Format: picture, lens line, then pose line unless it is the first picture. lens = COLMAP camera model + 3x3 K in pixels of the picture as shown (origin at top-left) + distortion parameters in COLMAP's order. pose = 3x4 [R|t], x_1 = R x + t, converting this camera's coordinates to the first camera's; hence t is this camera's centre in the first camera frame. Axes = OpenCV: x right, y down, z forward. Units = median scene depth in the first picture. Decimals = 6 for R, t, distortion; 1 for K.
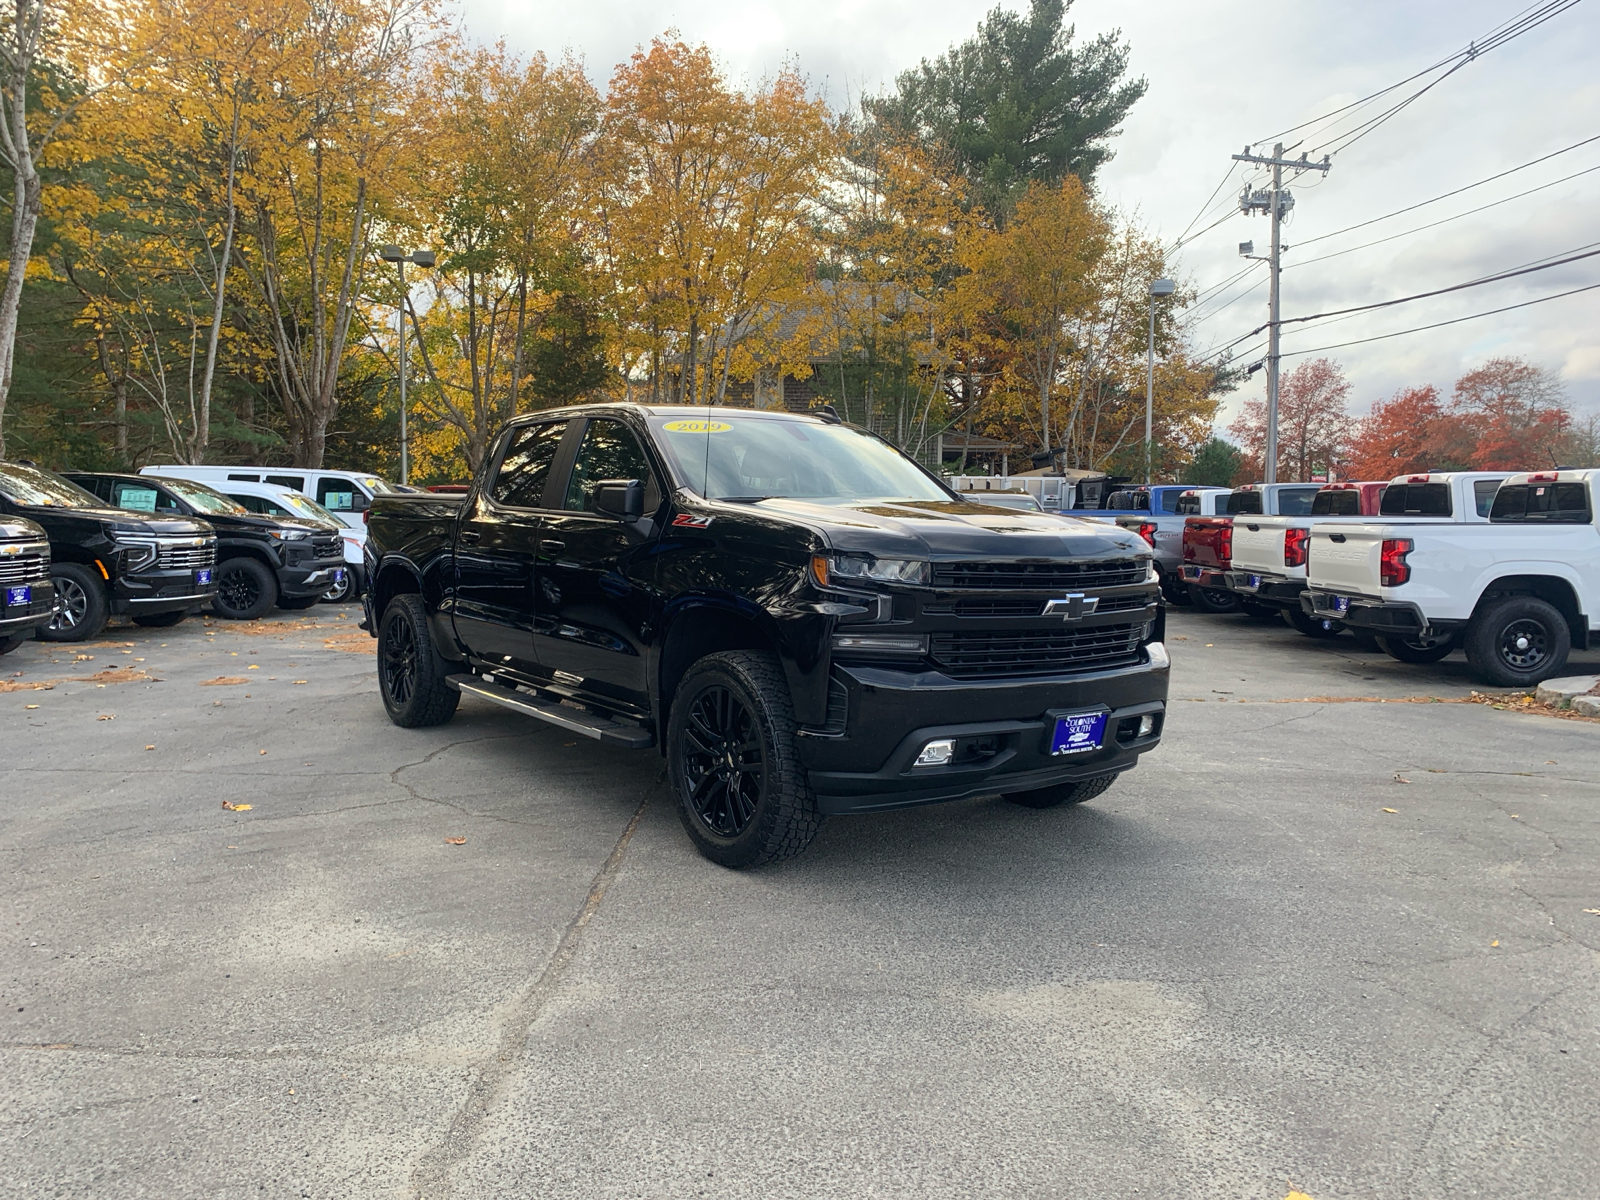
lens RADIAL K [[1204.7, 0, 790.2], [0, 1204.7, 606.7], [0, 0, 1]] dist [0.036335, -0.051700]
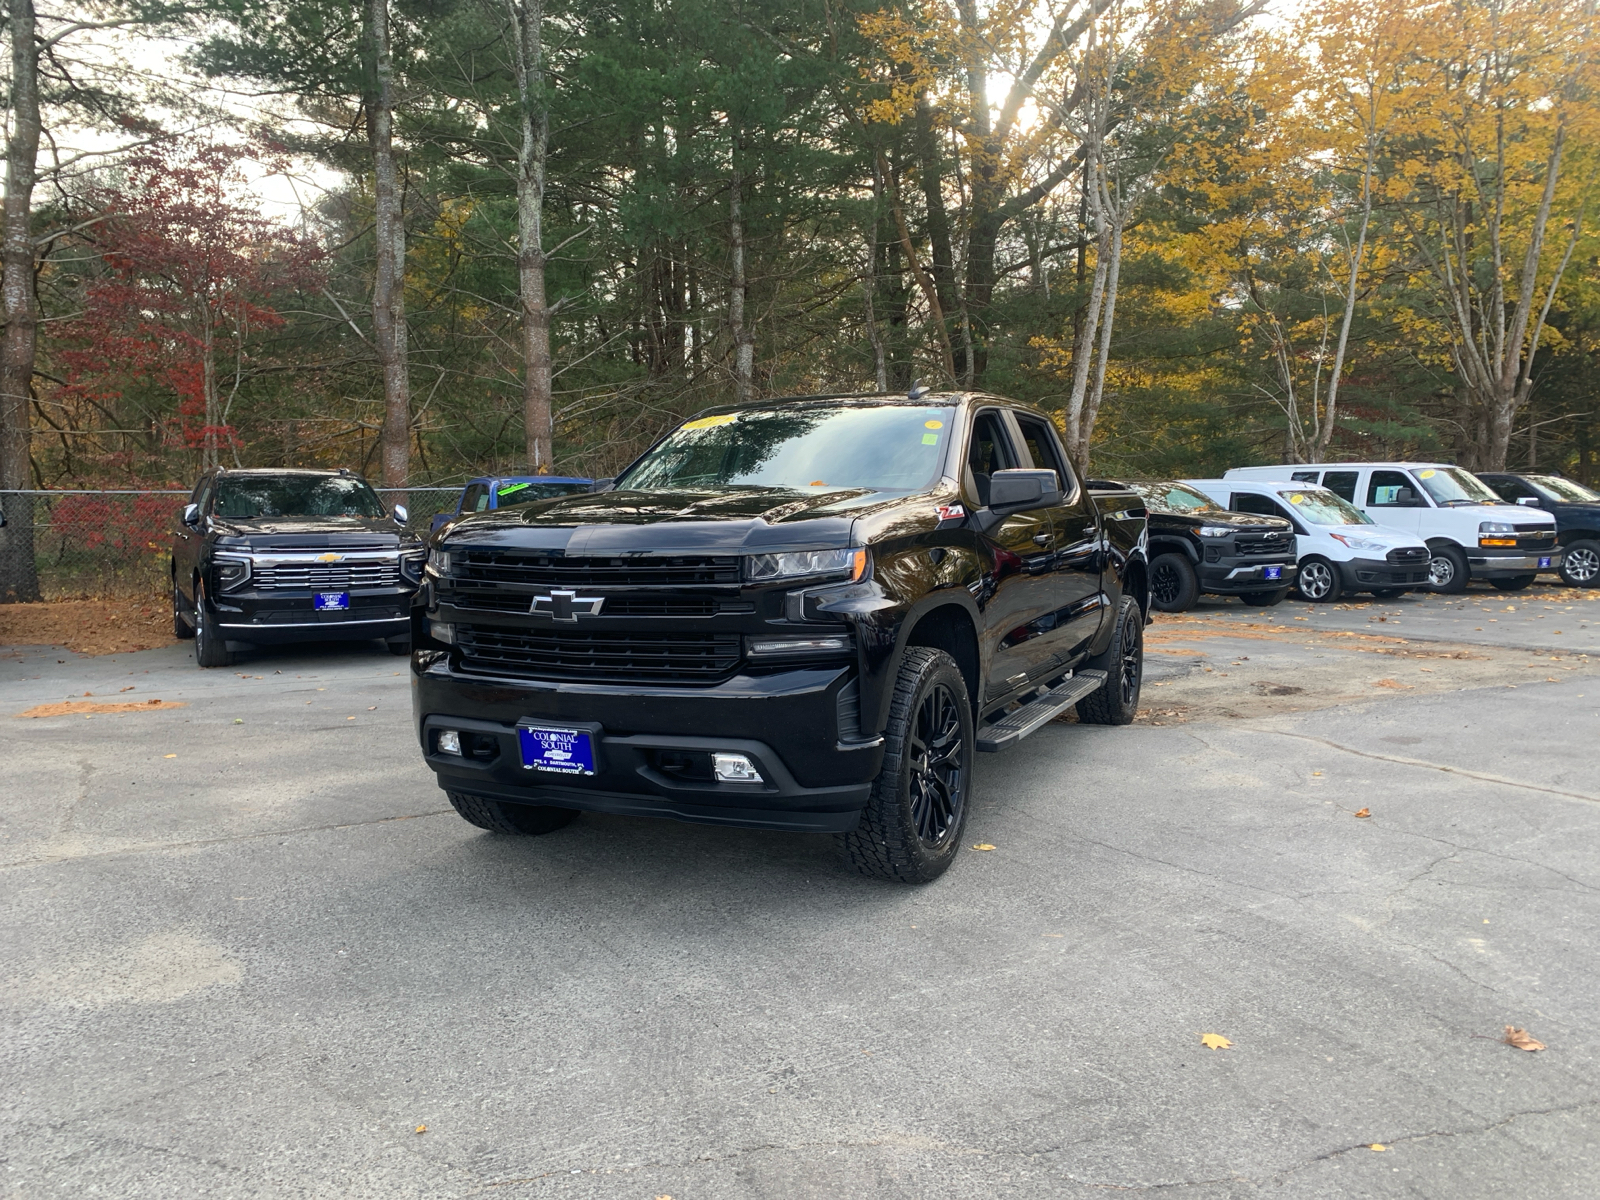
lens RADIAL K [[1204.7, 0, 813.8], [0, 1204.7, 586.9], [0, 0, 1]] dist [0.036335, -0.051700]
pose [[0.470607, 0.033128, -0.881721, 1.007142], [-0.046615, 0.998833, 0.012648, -0.030528], [0.881111, 0.035149, 0.471602, 0.689007]]
